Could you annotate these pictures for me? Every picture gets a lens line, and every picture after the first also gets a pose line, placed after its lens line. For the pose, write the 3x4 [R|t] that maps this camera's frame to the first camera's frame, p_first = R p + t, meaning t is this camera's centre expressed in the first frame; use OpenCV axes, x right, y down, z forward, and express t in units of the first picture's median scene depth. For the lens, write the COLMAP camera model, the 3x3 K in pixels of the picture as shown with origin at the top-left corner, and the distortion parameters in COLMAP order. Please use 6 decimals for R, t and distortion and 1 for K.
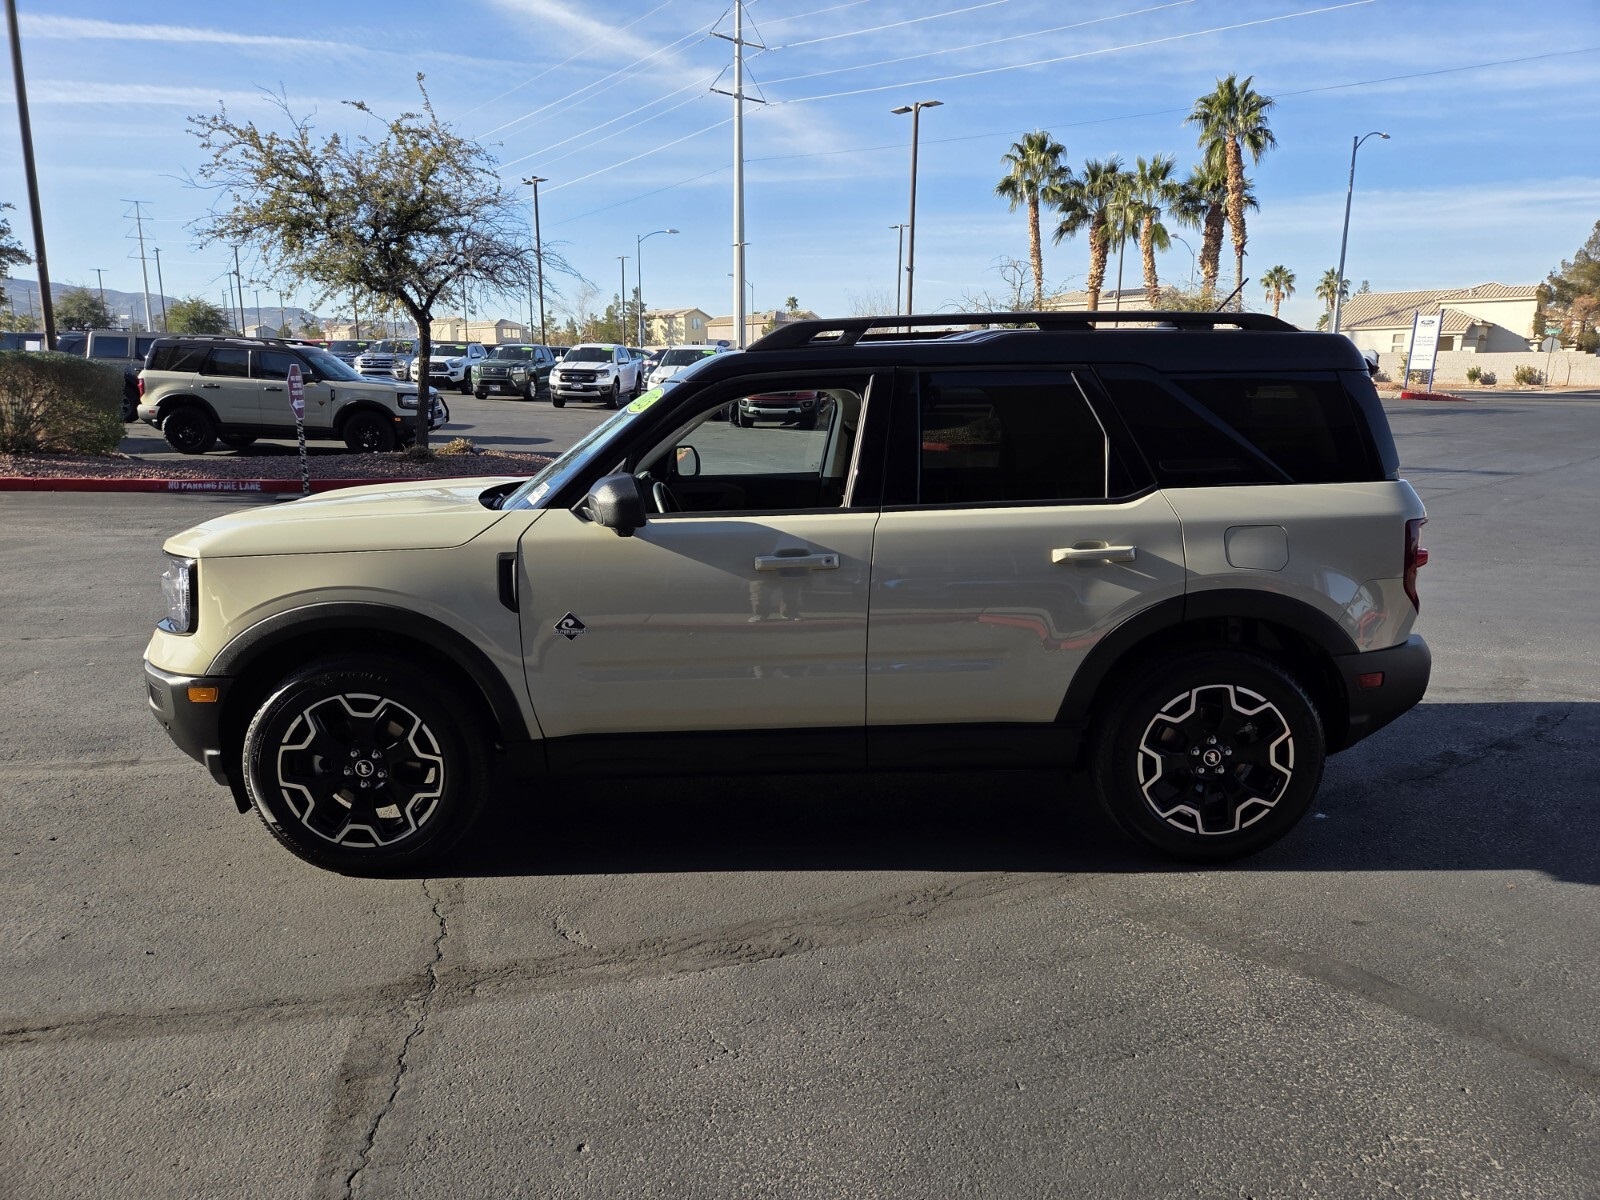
lens RADIAL K [[1092.2, 0, 808.1], [0, 1092.2, 599.1], [0, 0, 1]] dist [0.057730, -0.062221]
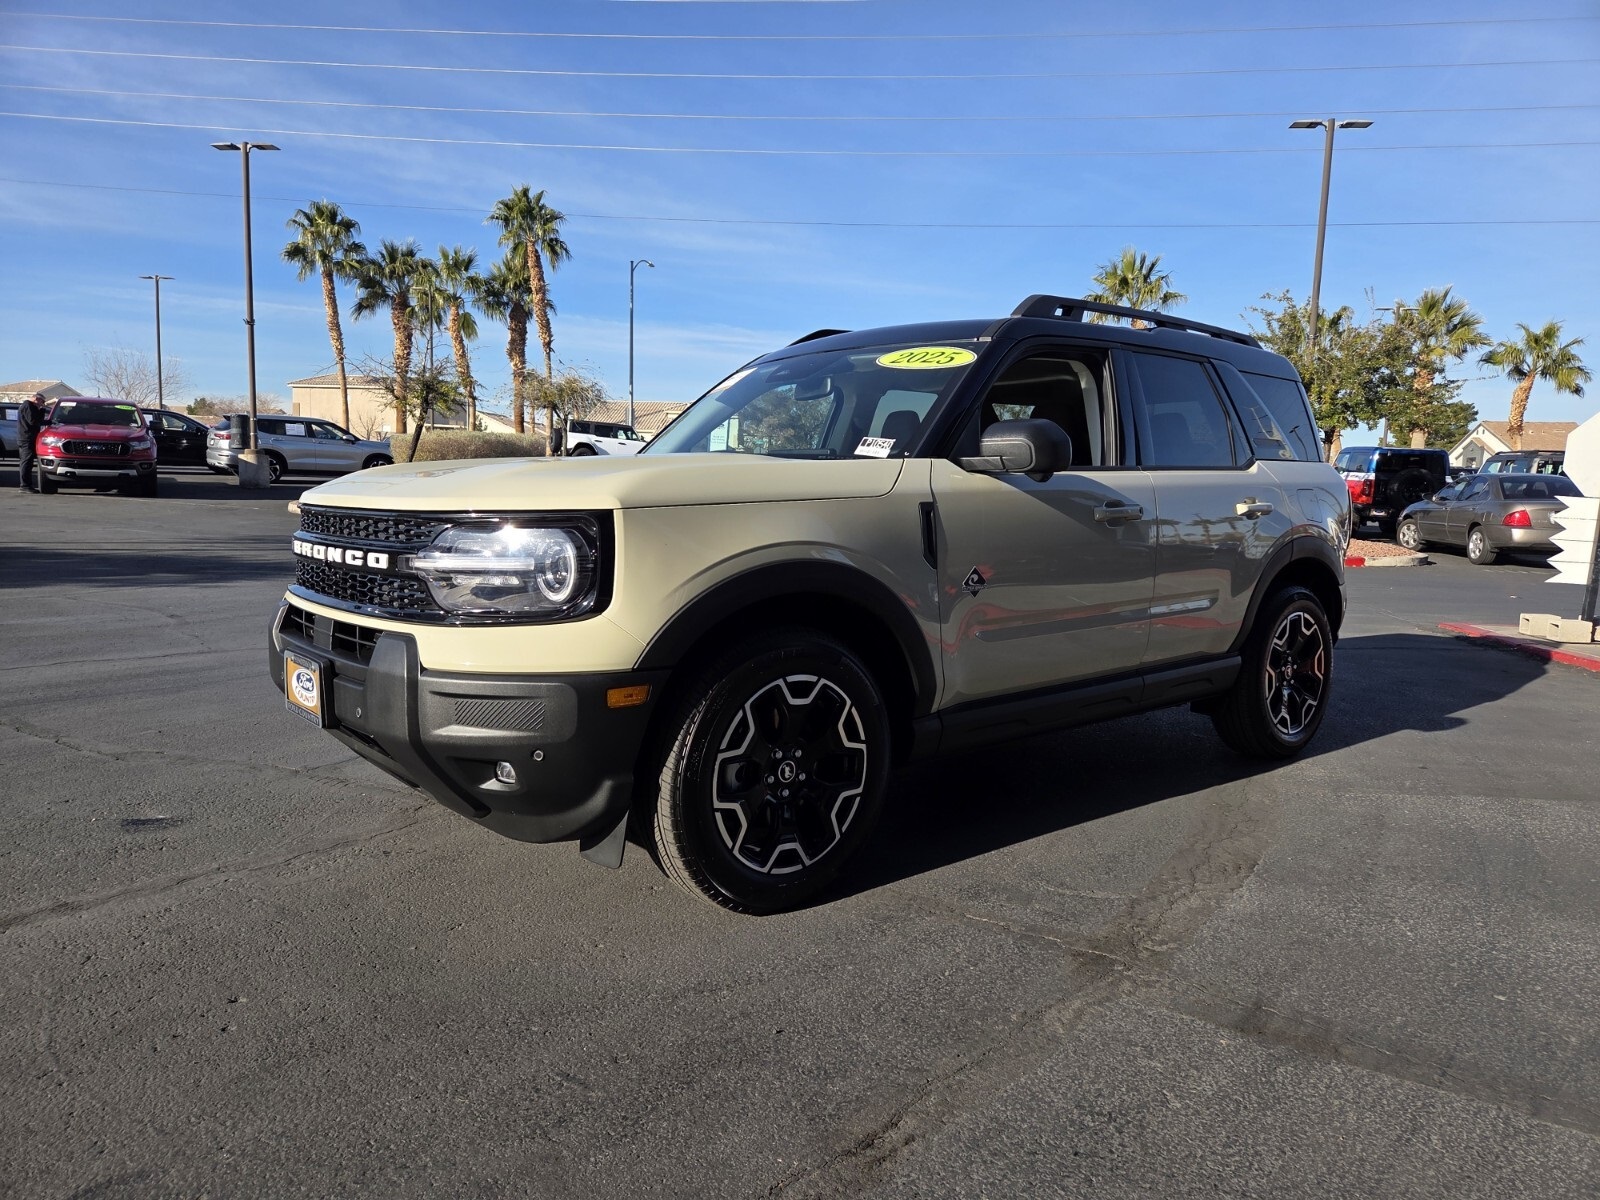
lens RADIAL K [[1092.2, 0, 808.1], [0, 1092.2, 599.1], [0, 0, 1]] dist [0.057730, -0.062221]
pose [[0.768053, -0.044011, 0.638872, -0.132626], [0.099864, 0.993662, -0.051605, 0.010508], [-0.632551, 0.103436, 0.767581, 0.053765]]
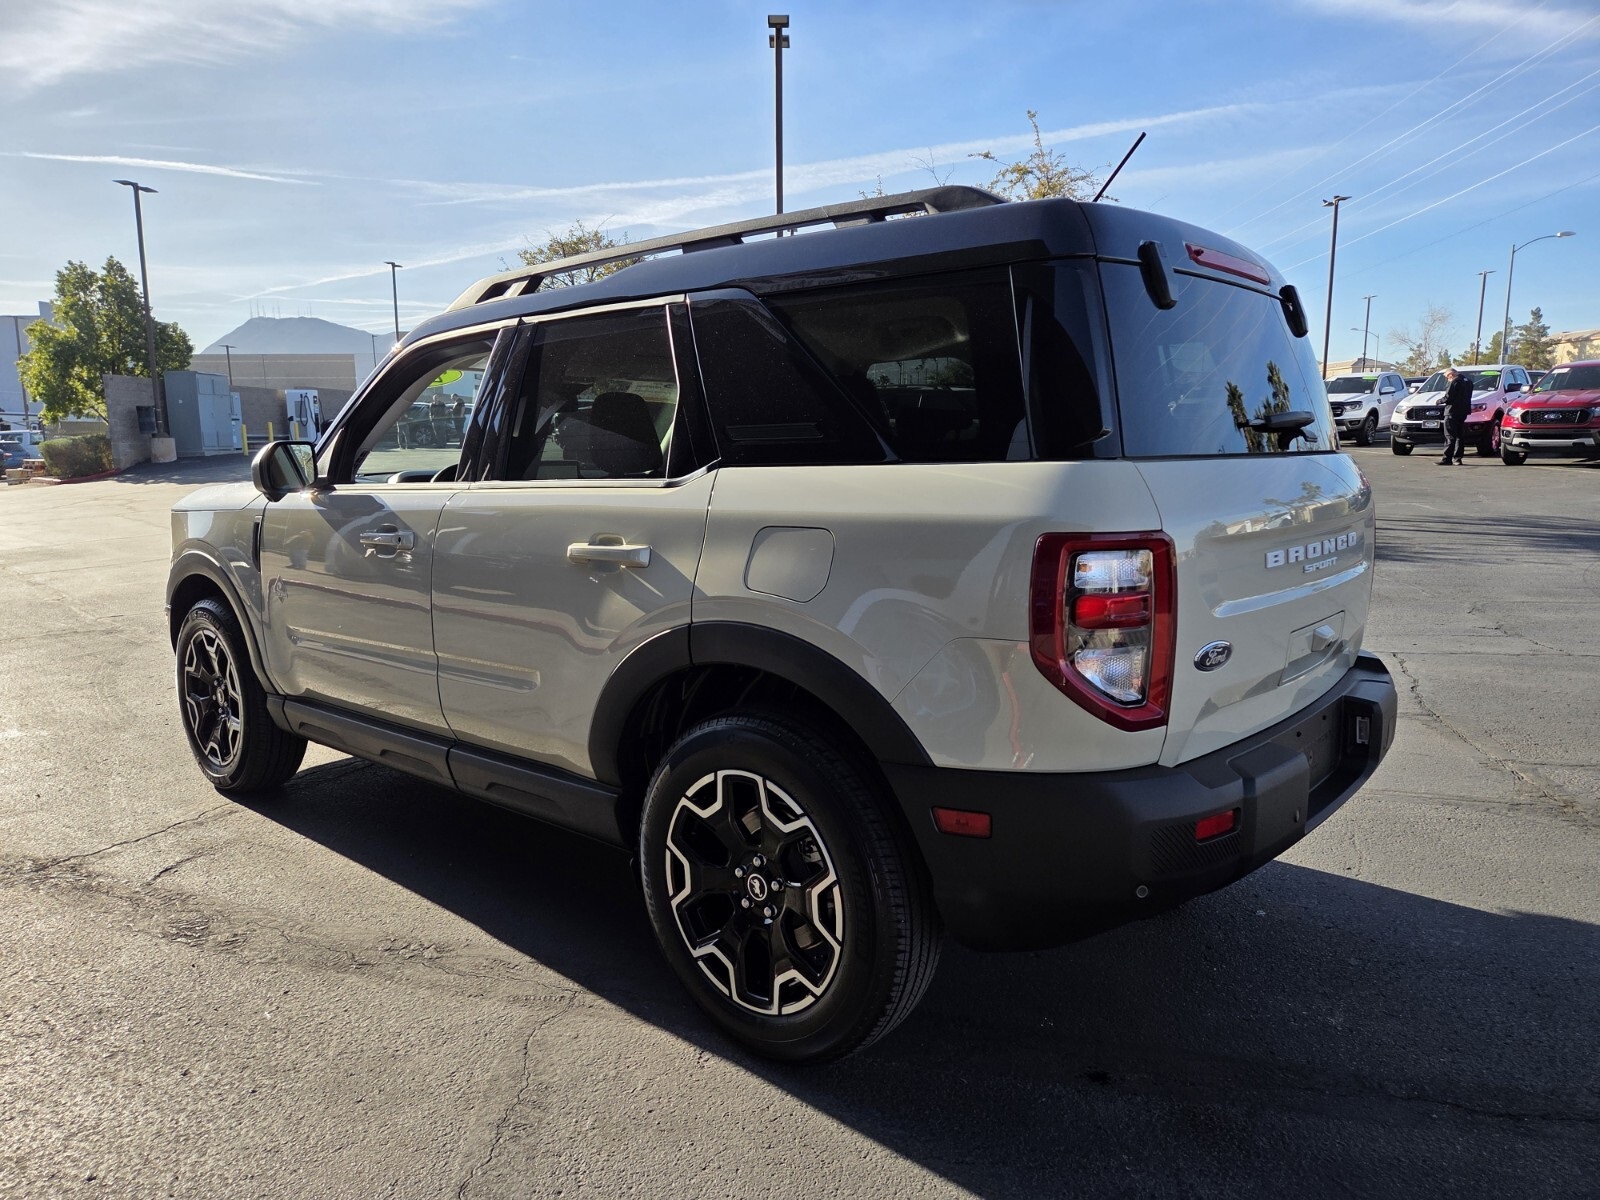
lens RADIAL K [[1092.2, 0, 808.1], [0, 1092.2, 599.1], [0, 0, 1]] dist [0.057730, -0.062221]
pose [[0.713983, 0.085836, -0.694882, 0.122557], [-0.117542, 0.993066, 0.001897, -0.004078], [0.690226, 0.080324, 0.719121, 0.082131]]
